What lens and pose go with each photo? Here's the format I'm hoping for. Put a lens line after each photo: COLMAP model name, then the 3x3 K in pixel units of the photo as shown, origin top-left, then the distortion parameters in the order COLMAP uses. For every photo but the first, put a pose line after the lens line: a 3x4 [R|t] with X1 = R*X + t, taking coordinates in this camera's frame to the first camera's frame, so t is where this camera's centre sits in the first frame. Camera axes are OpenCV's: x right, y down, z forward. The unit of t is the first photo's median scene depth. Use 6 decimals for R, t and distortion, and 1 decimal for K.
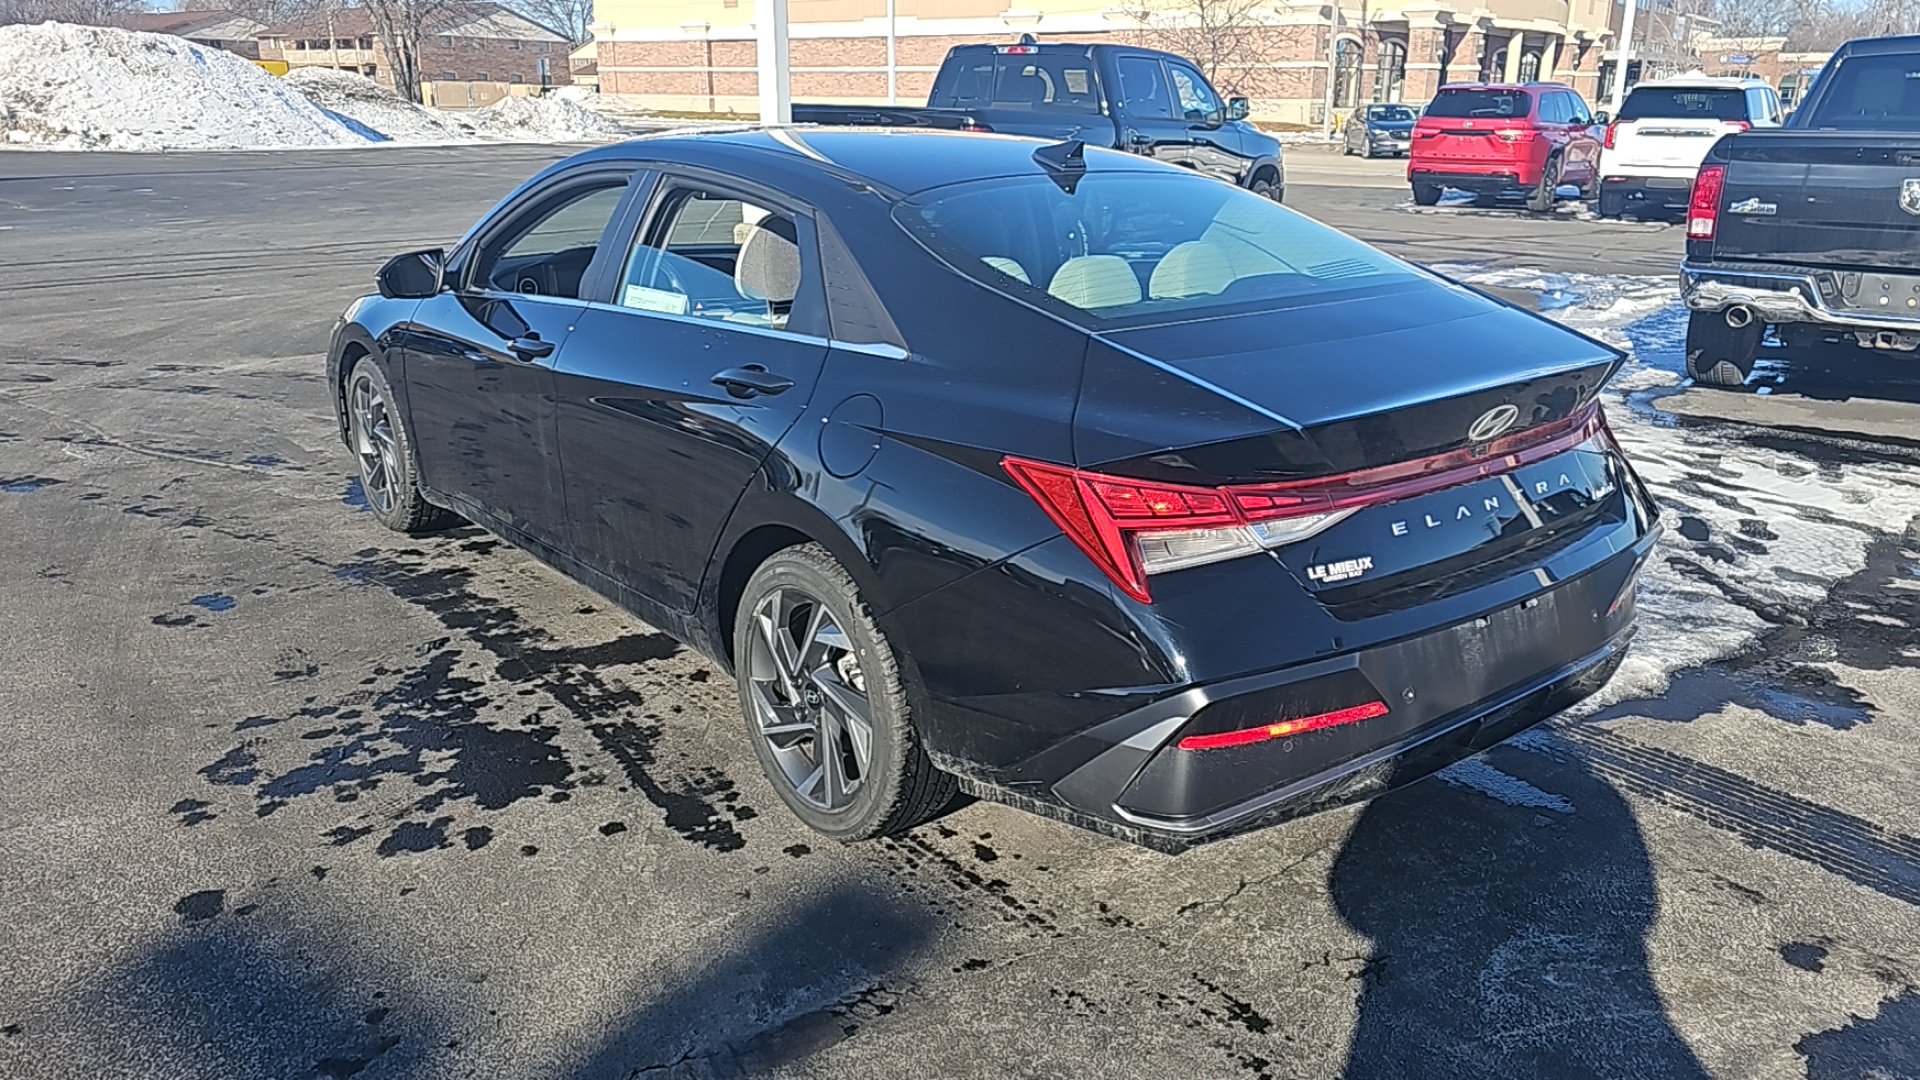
lens RADIAL K [[1372.3, 0, 964.3], [0, 1372.3, 545.3], [0, 0, 1]] dist [0.070176, -0.061169]
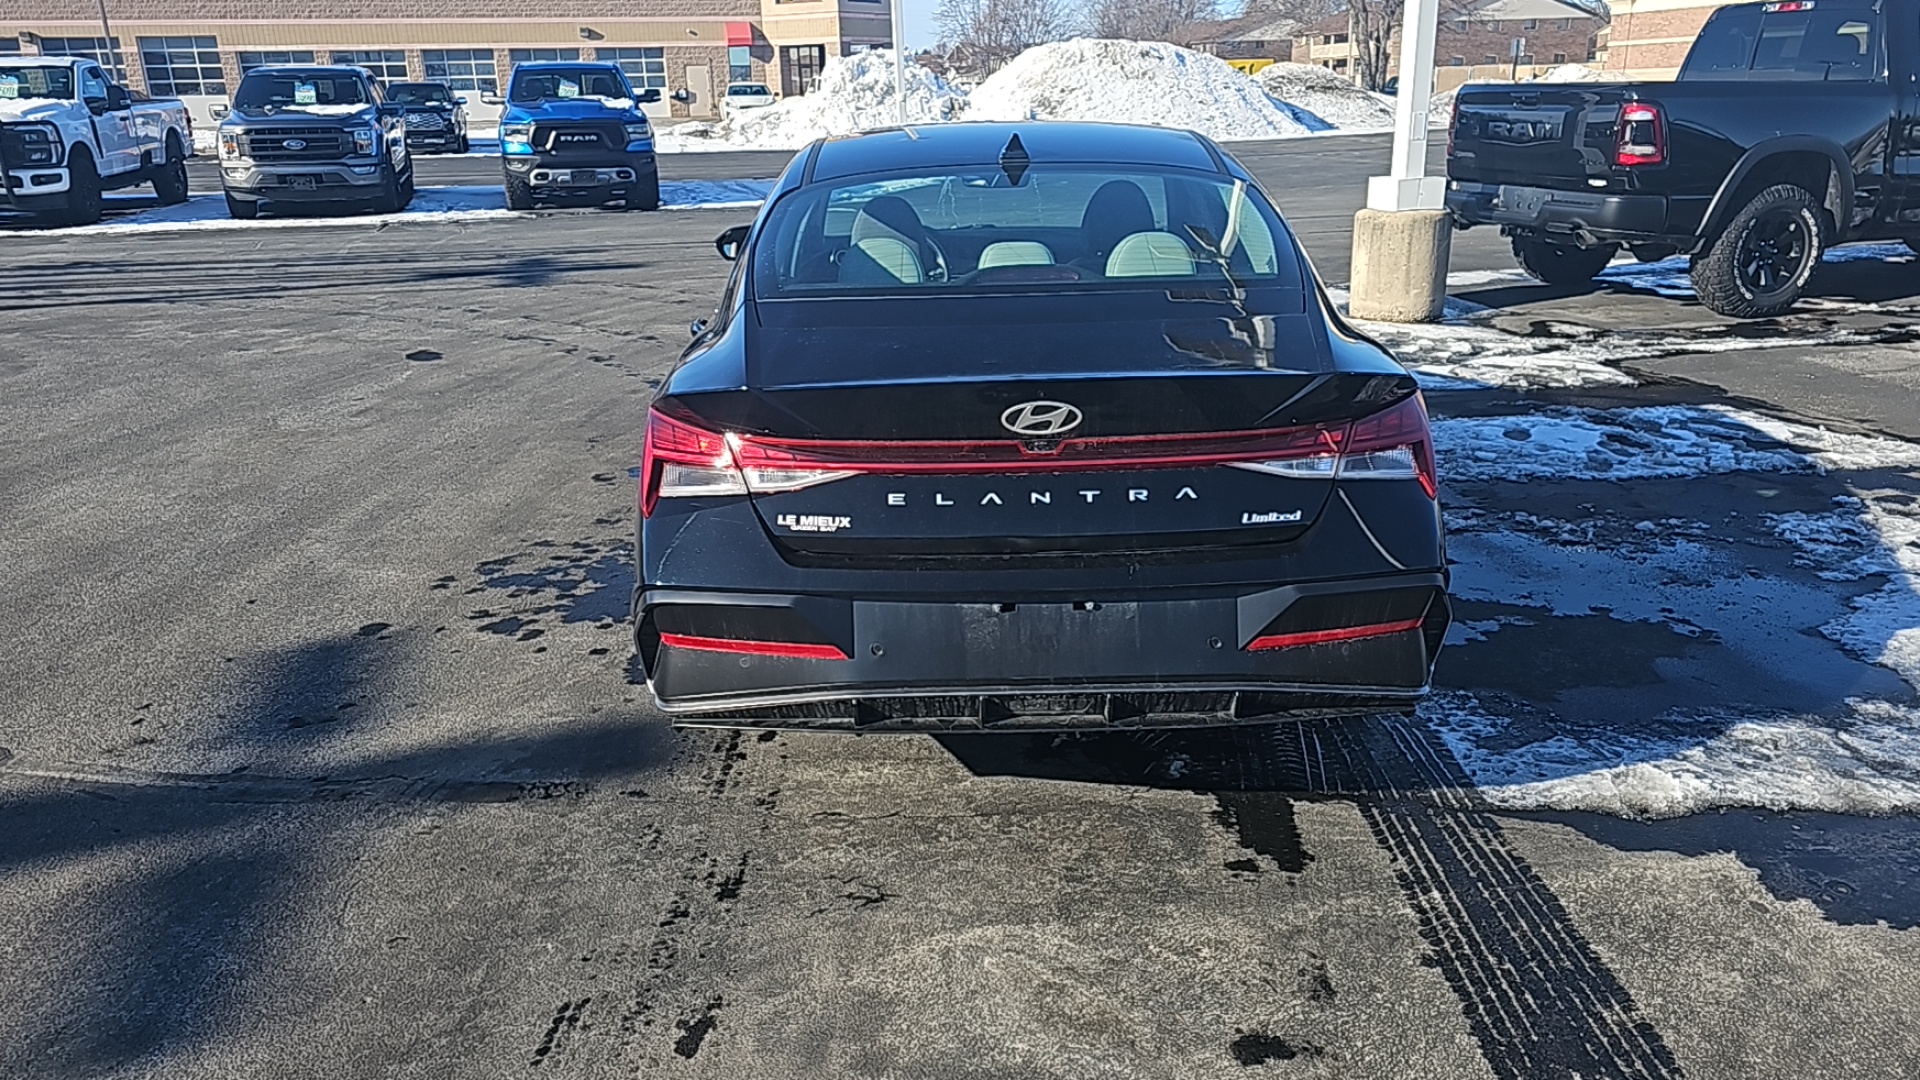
lens RADIAL K [[1372.3, 0, 954.5], [0, 1372.3, 536.7], [0, 0, 1]] dist [0.070176, -0.061169]
pose [[0.771252, 0.166356, -0.614407, 0.915309], [-0.163494, 0.984634, 0.061367, -0.051130], [0.615174, 0.053122, 0.786599, 0.159243]]
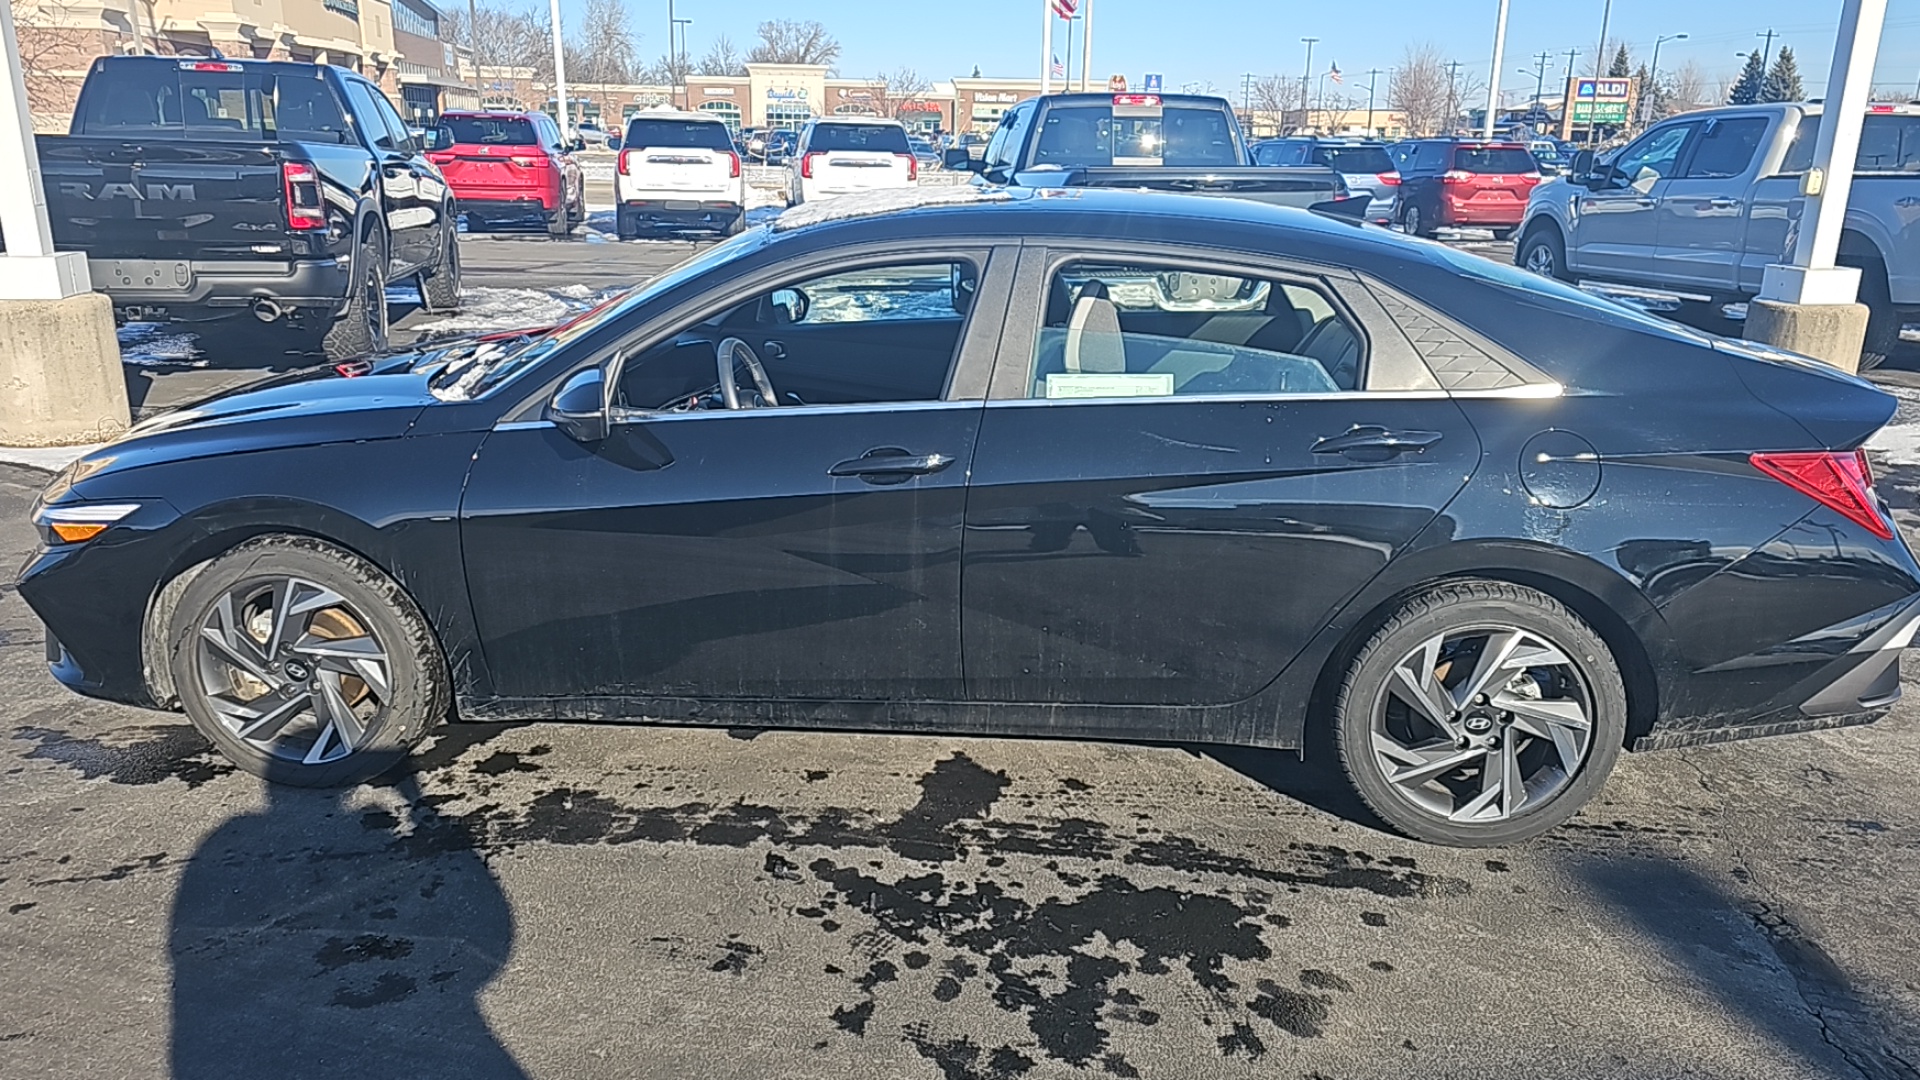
lens RADIAL K [[1372.3, 0, 960.3], [0, 1372.3, 535.6], [0, 0, 1]] dist [0.070176, -0.061169]
pose [[0.695553, -0.199275, 0.690286, -1.191437], [0.211817, 0.974940, 0.068017, -0.207174], [-0.686542, 0.098905, 0.720332, 0.517536]]
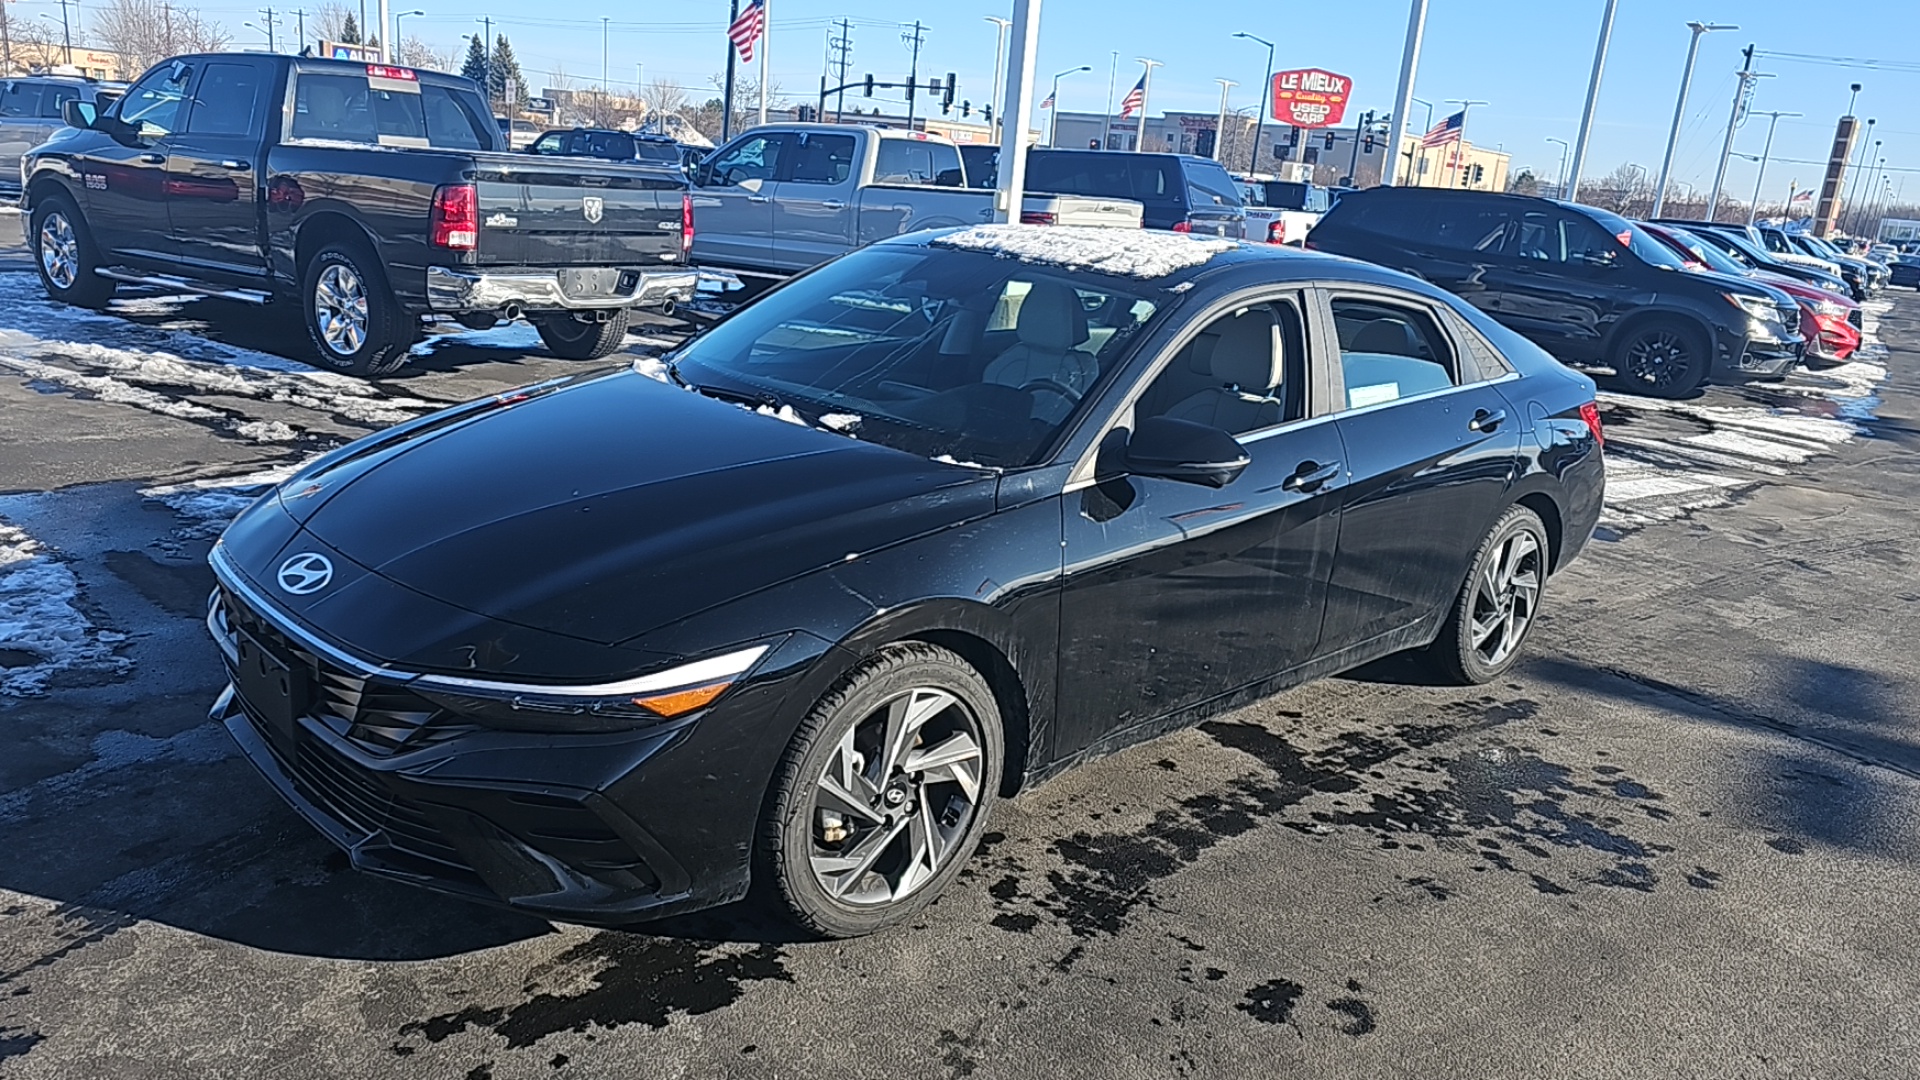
lens RADIAL K [[1372.3, 0, 953.3], [0, 1372.3, 541.4], [0, 0, 1]] dist [0.070176, -0.061169]
pose [[-0.064678, -0.278167, 0.958353, -1.740393], [0.224956, 0.931579, 0.285578, -0.608859], [-0.972220, 0.234058, 0.002323, 1.730718]]
